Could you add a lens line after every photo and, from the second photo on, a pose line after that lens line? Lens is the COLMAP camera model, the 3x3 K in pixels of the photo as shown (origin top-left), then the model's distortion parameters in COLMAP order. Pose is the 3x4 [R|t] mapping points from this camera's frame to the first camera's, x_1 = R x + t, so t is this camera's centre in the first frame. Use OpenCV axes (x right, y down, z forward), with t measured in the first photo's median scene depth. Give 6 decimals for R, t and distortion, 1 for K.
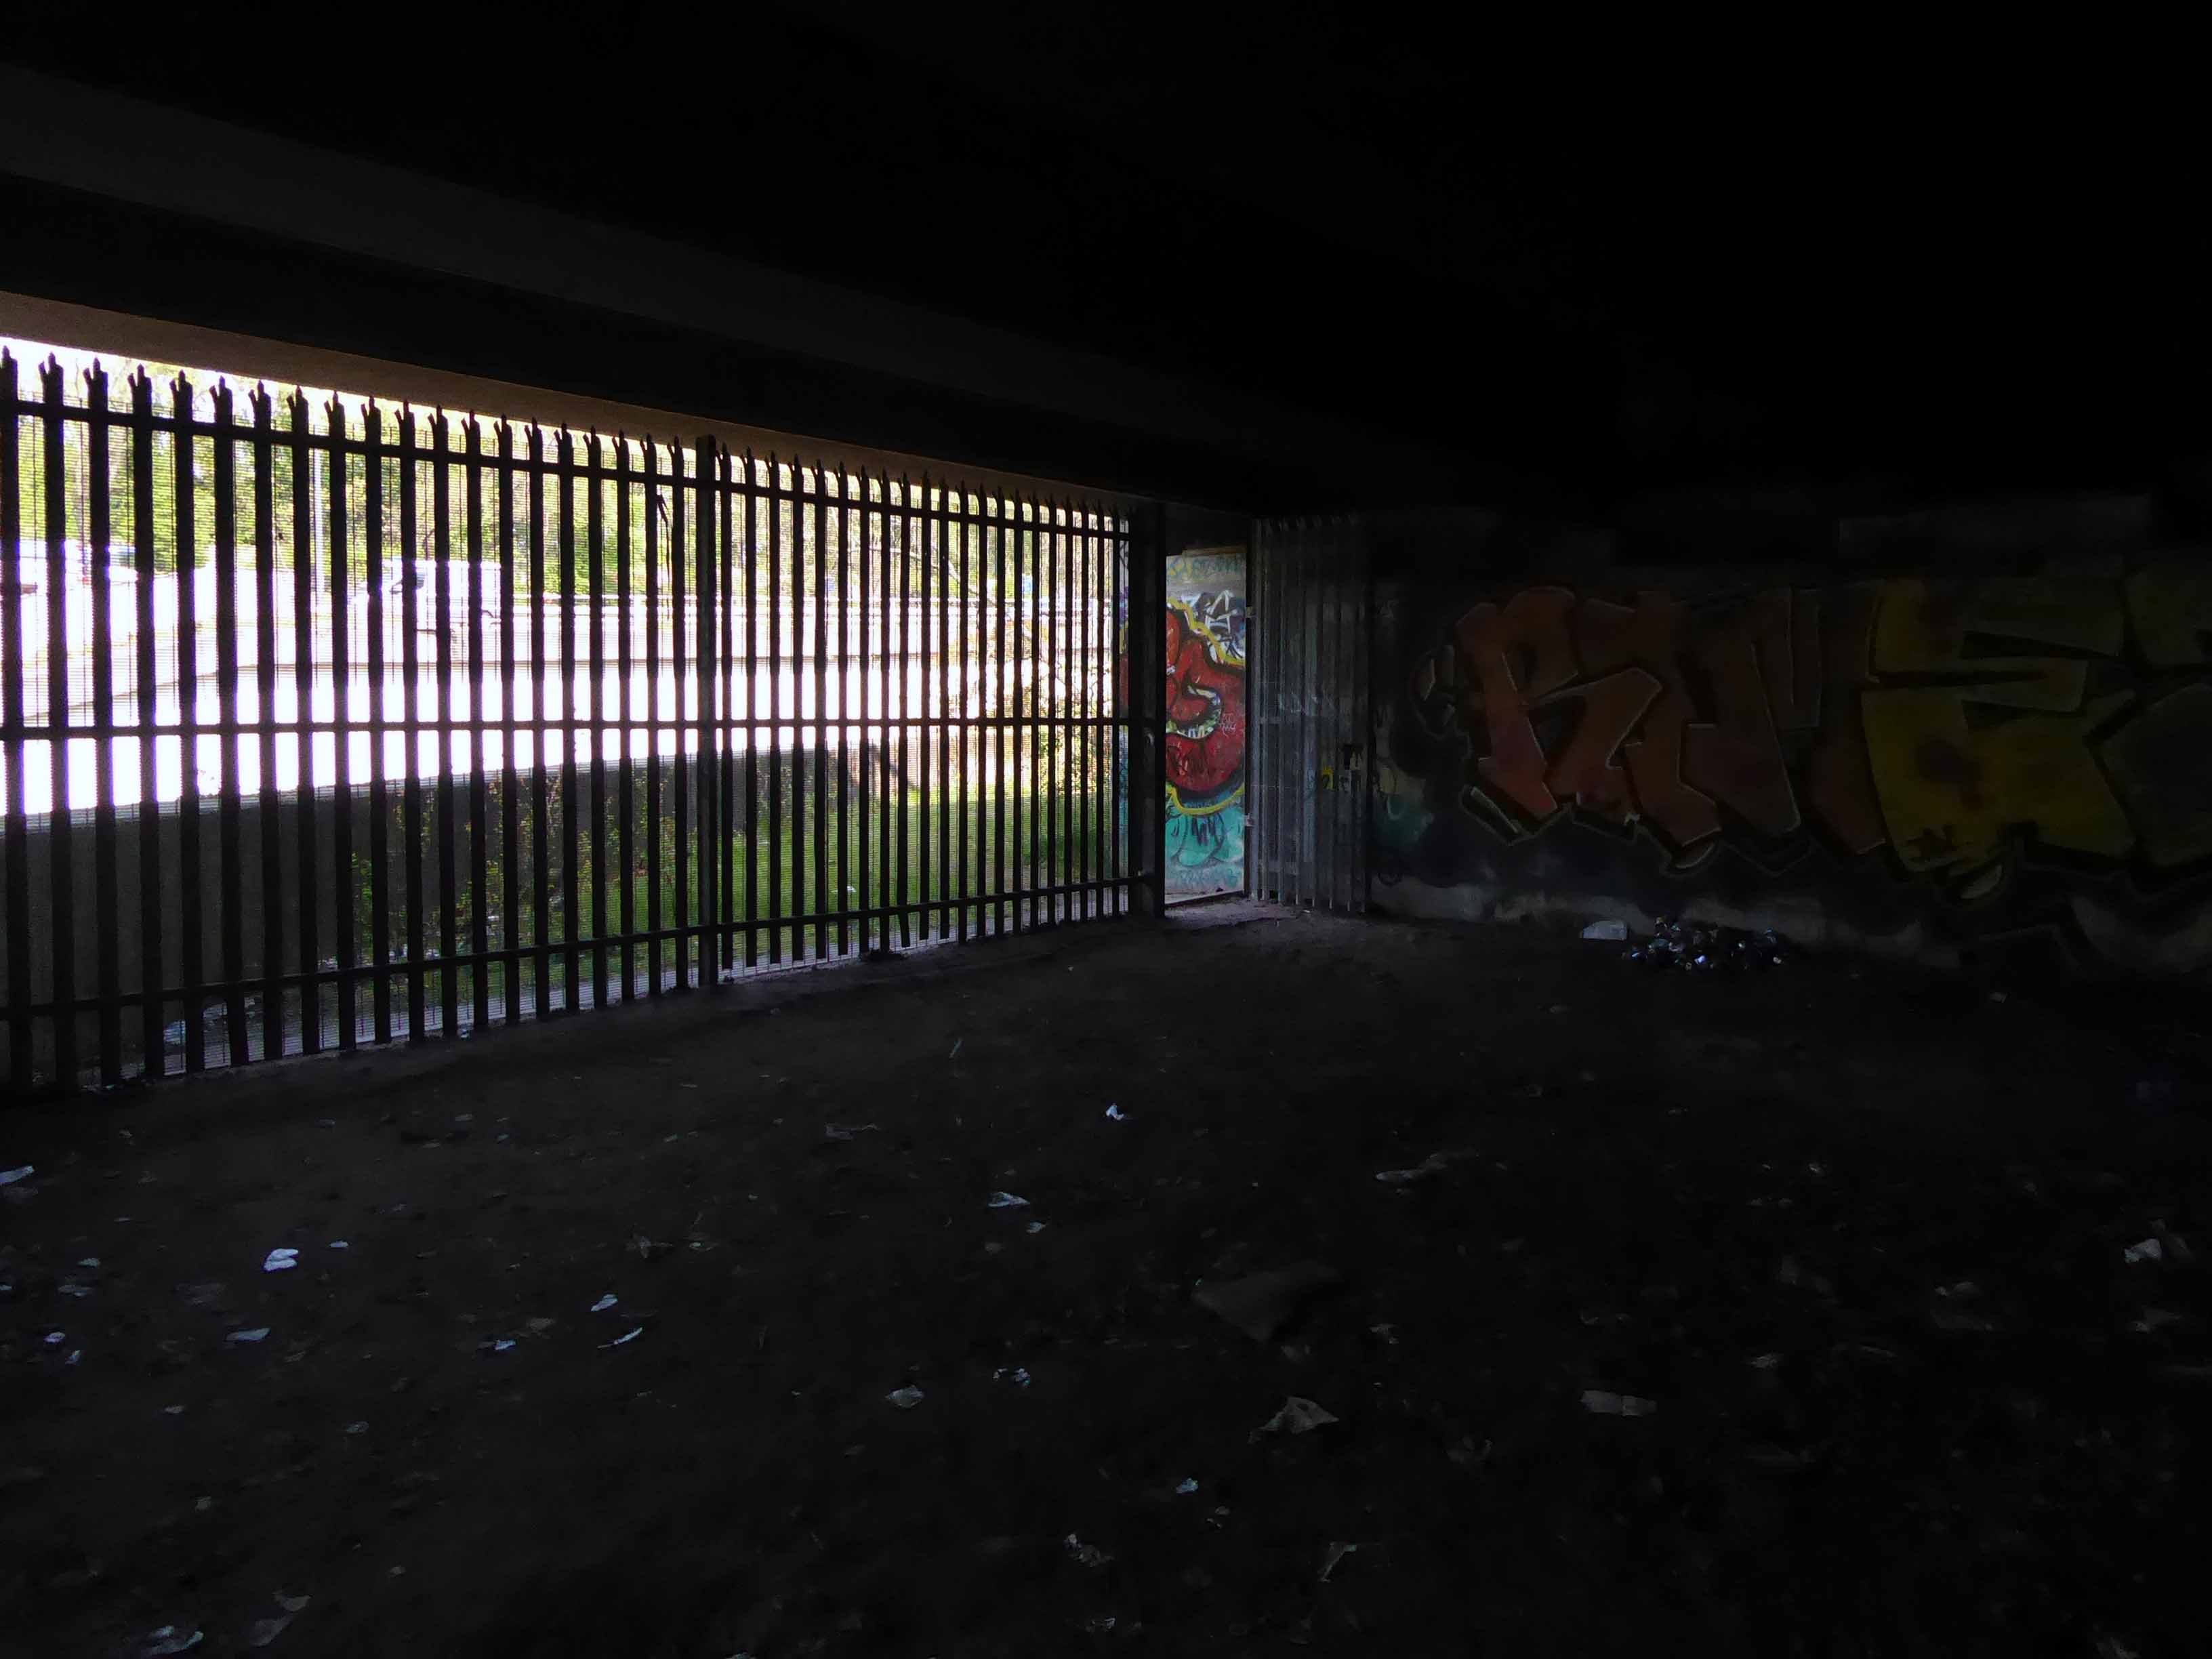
lens RADIAL K [[1546.9, 0, 1103.1], [0, 1546.9, 821.8], [0, 0, 1]] dist [-0.002429, 0.002378]
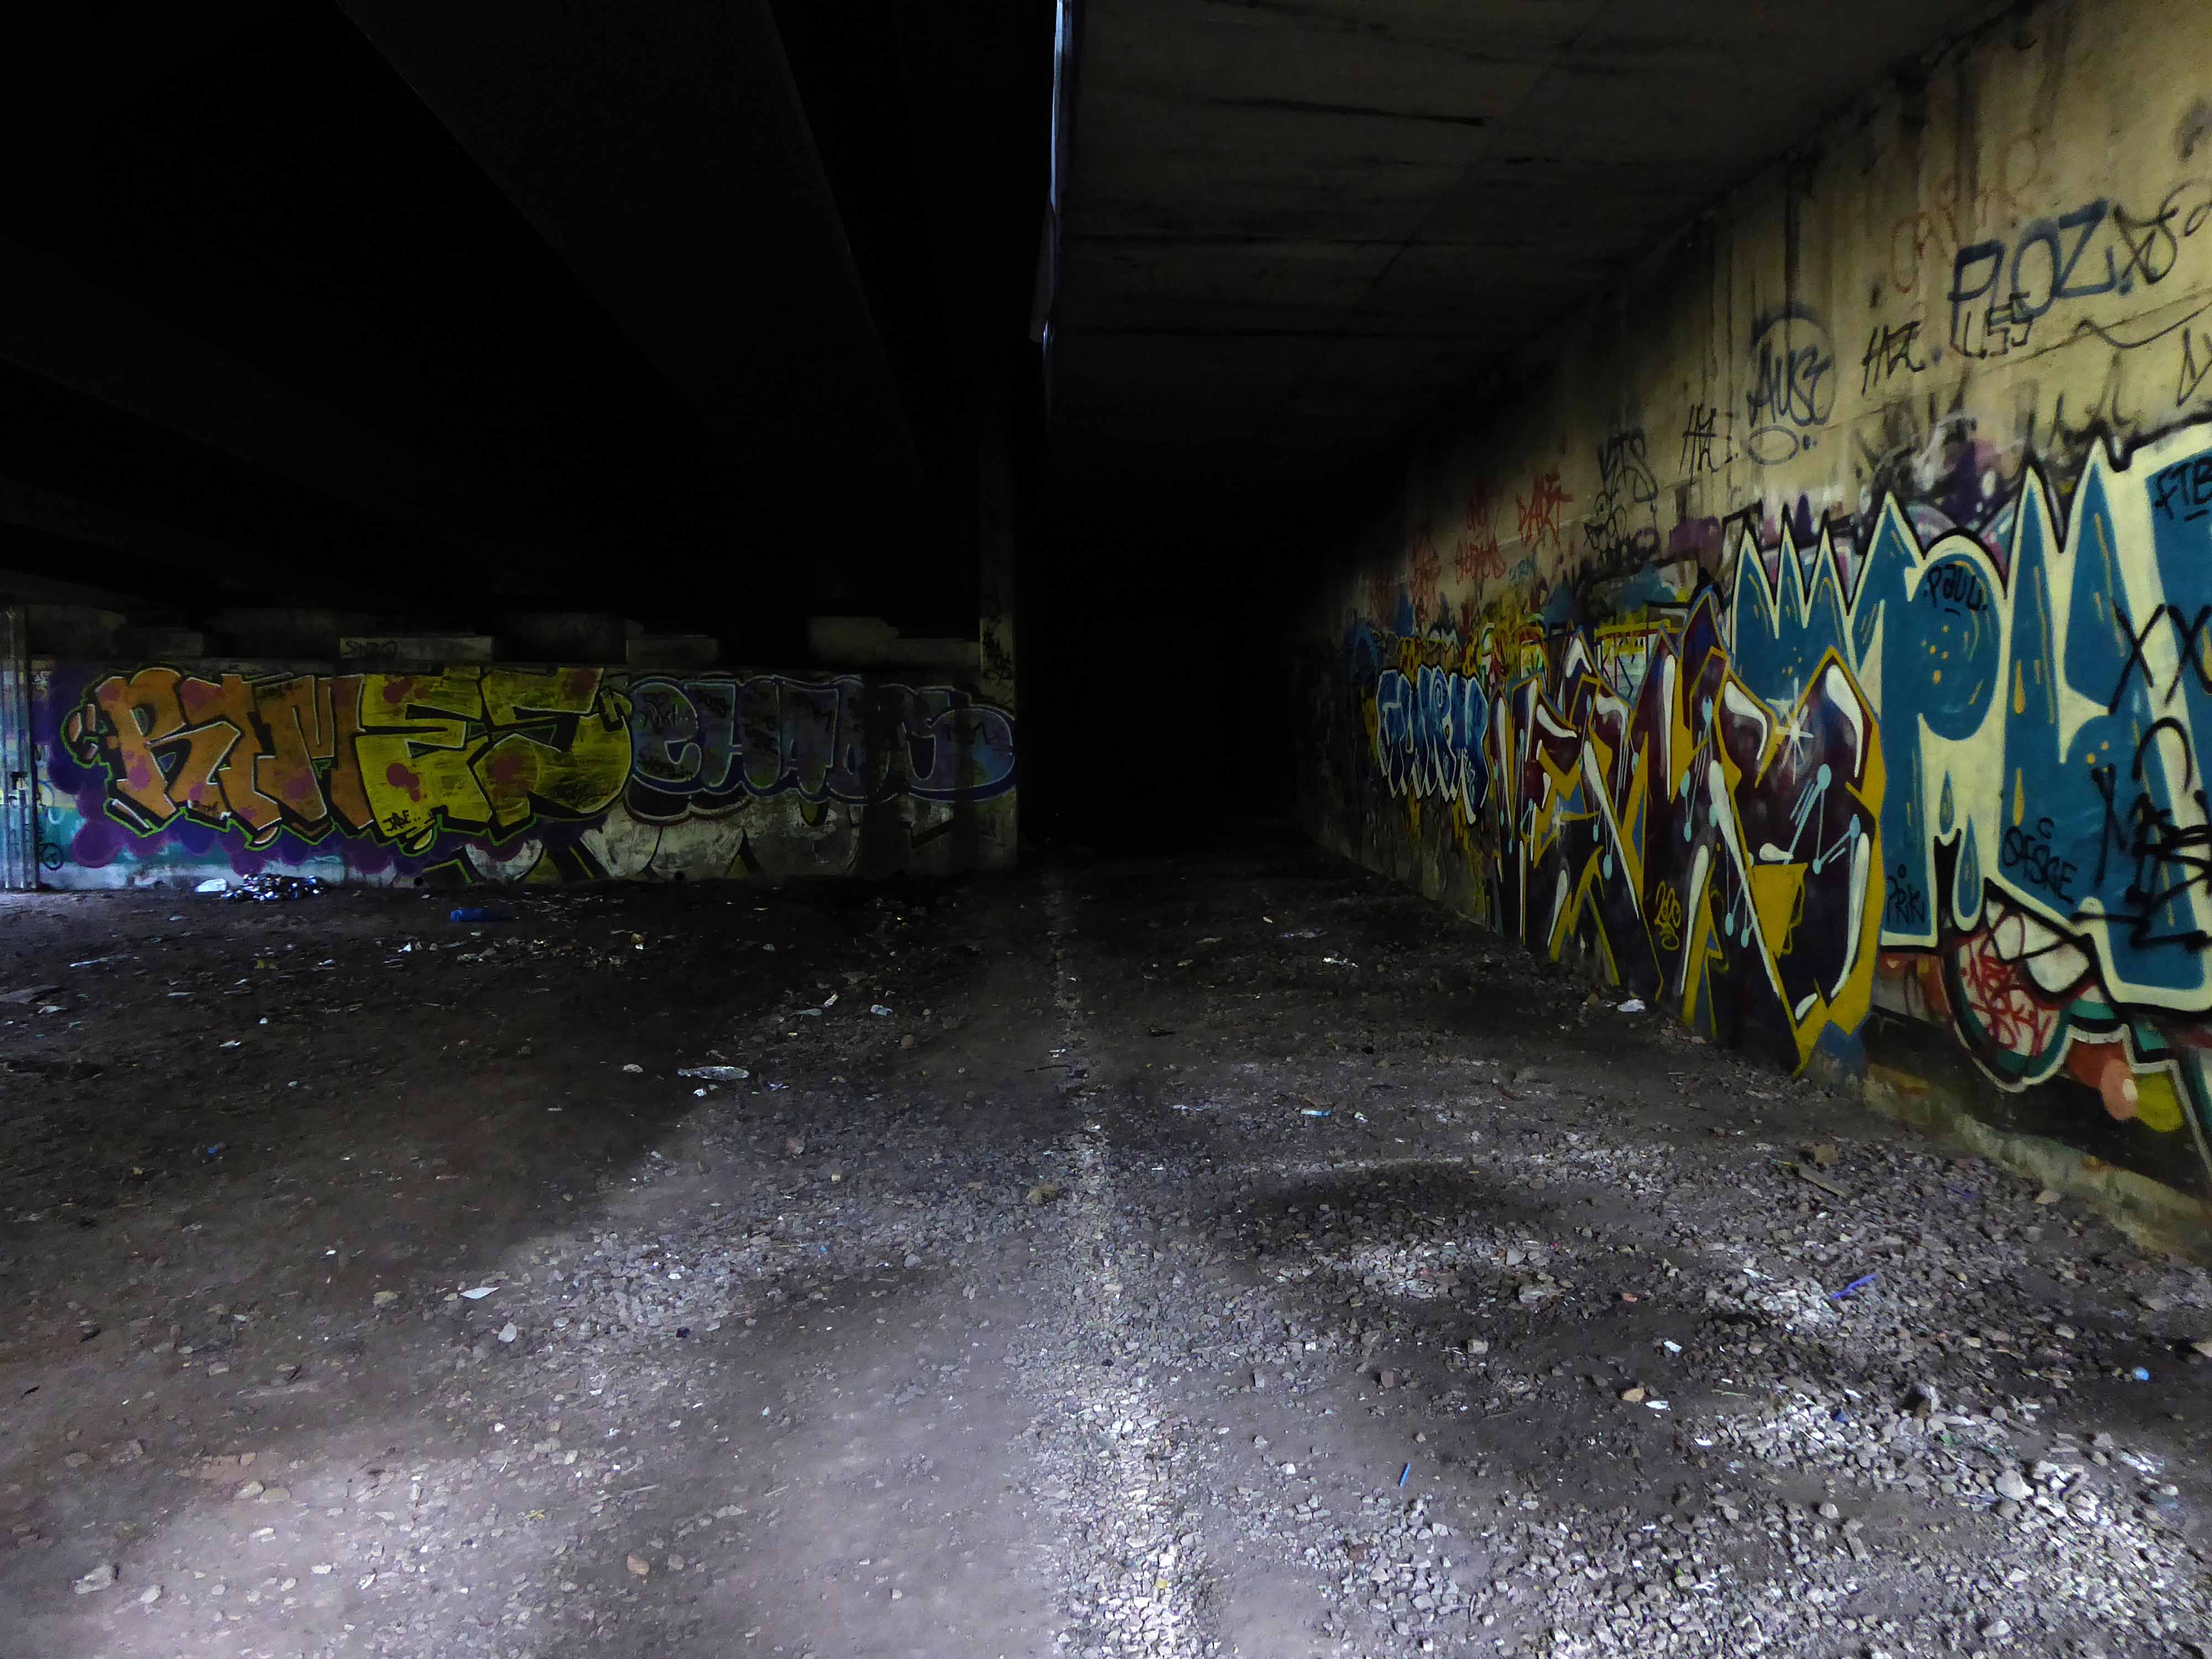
lens RADIAL K [[1618.9, 0, 1100.4], [0, 1618.9, 829.3], [0, 0, 1]] dist [-0.024608, -0.002146]
pose [[0.714537, -0.045536, 0.698114, -0.174959], [0.048997, 0.998686, 0.014991, 0.032272], [-0.697880, 0.023494, 0.715829, -0.829882]]
